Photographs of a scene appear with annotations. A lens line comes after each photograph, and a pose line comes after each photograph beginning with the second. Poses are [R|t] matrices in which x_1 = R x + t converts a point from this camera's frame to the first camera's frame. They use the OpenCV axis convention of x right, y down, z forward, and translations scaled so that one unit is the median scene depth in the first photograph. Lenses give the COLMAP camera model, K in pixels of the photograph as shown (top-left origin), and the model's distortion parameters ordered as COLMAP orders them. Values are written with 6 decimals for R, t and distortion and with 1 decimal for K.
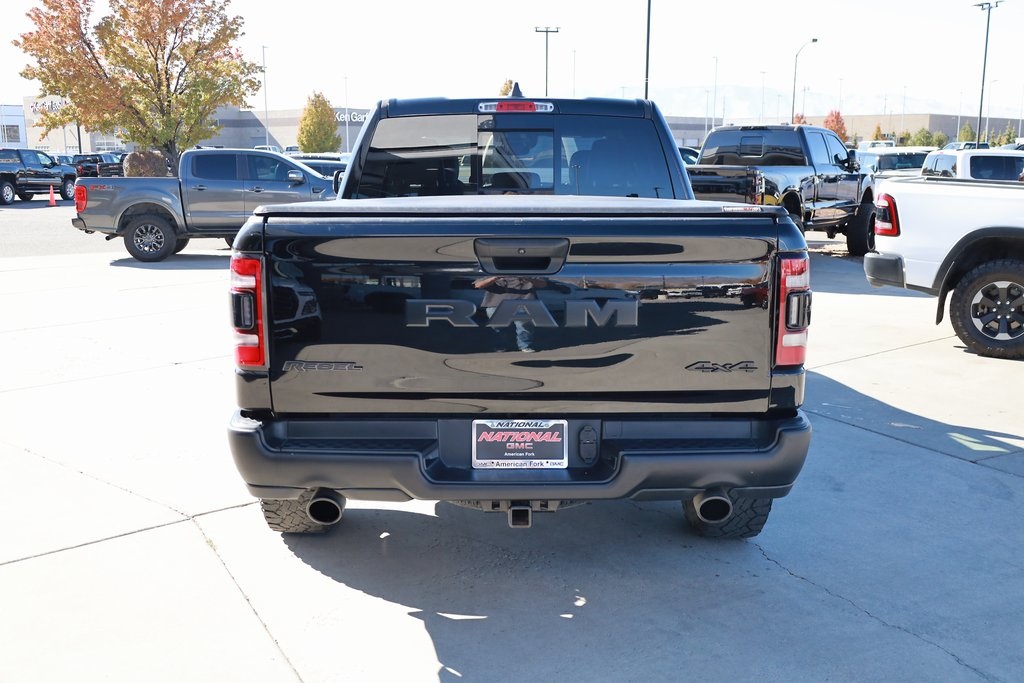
lens RADIAL K [[971.6, 0, 527.5], [0, 971.6, 340.2], [0, 0, 1]] dist [-0.005956, -0.004388]
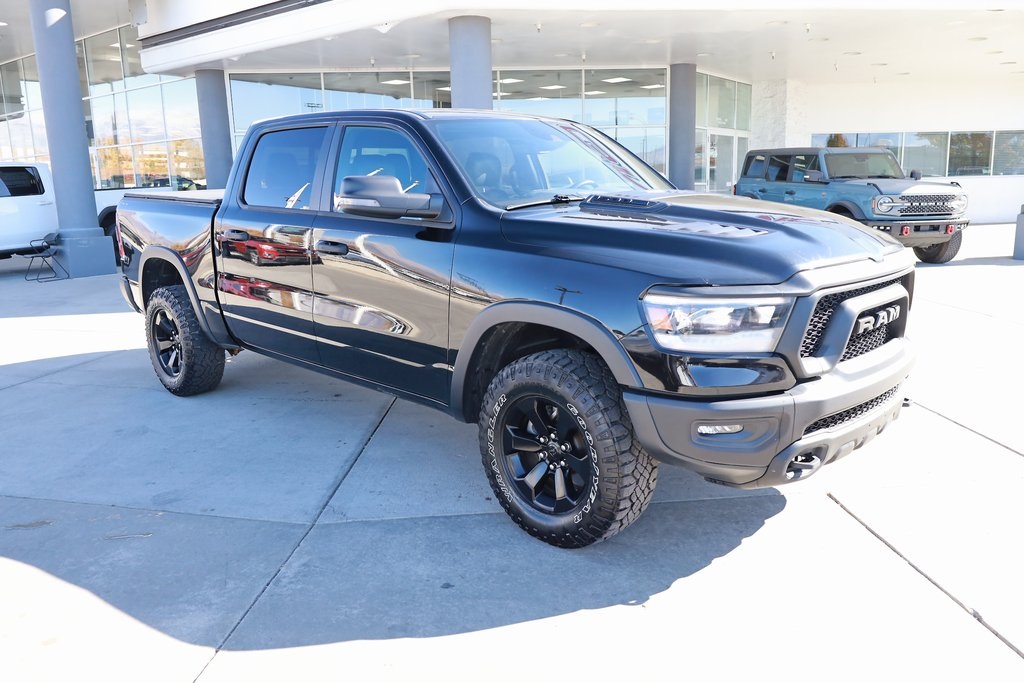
lens RADIAL K [[775.0, 0, 512.0], [0, 775.0, 341.5], [0, 0, 1]] dist [0.001497, 0.000960]
pose [[-0.705907, 0.150598, -0.692109, 0.068908], [-0.112691, 0.940810, 0.319651, -0.036370], [0.699282, 0.303639, -0.647154, 0.212655]]
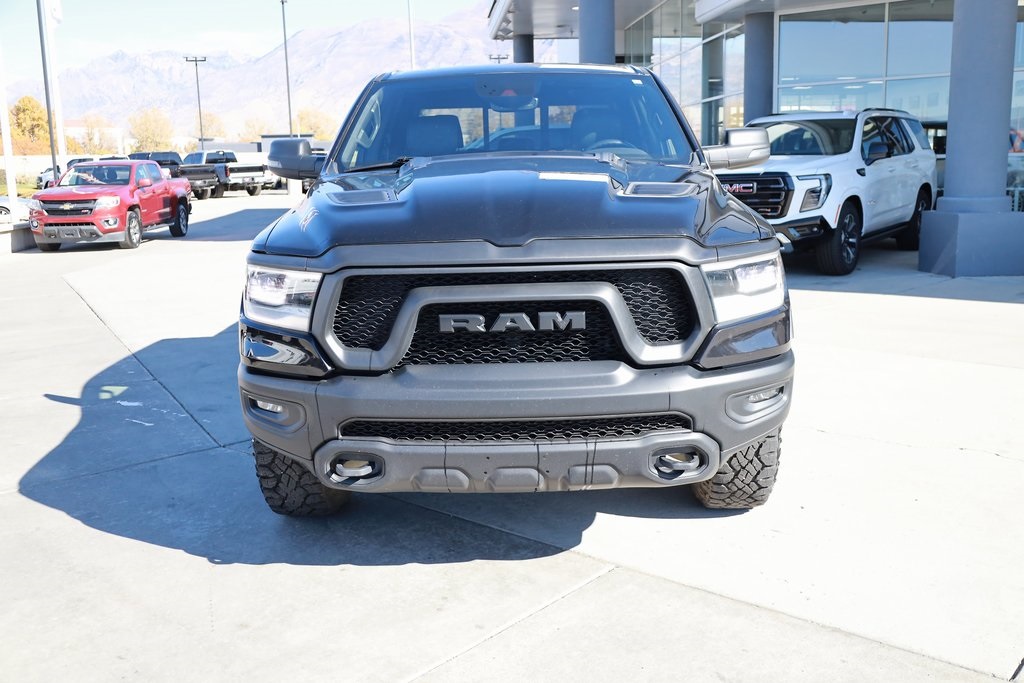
lens RADIAL K [[971.6, 0, 527.5], [0, 971.6, 340.2], [0, 0, 1]] dist [-0.005956, -0.004388]
pose [[-0.999879, 0.011005, 0.011020, -0.003636], [0.014233, 0.932993, 0.359613, -0.042505], [-0.006324, 0.359726, -0.933036, 0.252105]]
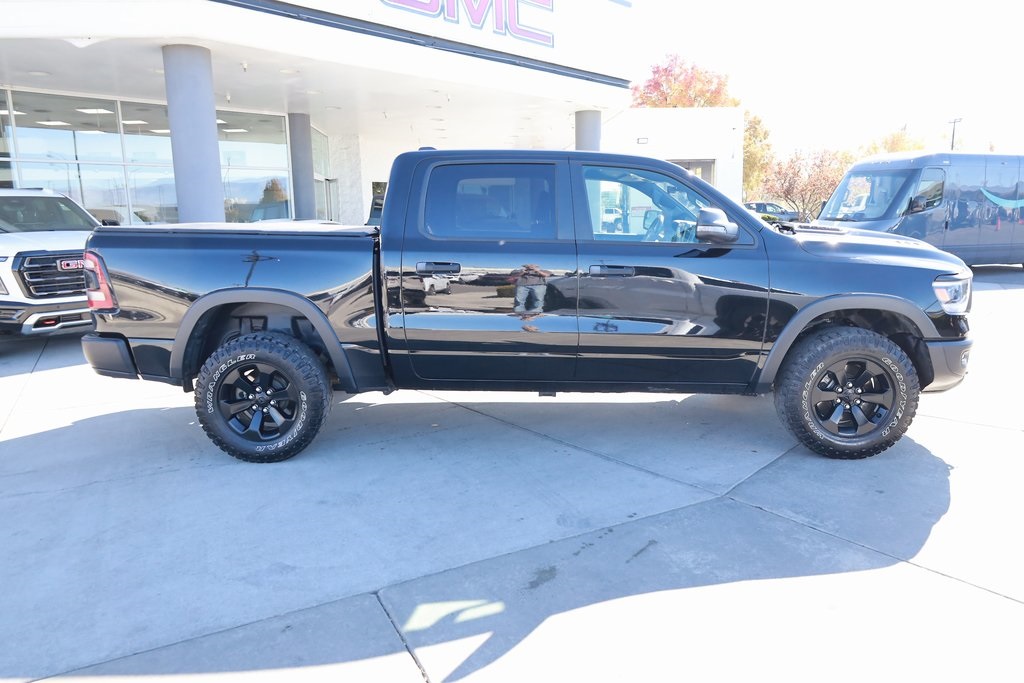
lens RADIAL K [[710.0, 0, 512.0], [0, 710.0, 341.5], [0, 0, 1]] dist [0.001486, 0.001592]
pose [[-0.043302, 0.171152, -0.984293, 0.113969], [-0.167403, 0.970044, 0.176039, -0.021042], [0.984937, 0.172397, -0.013354, 0.127499]]
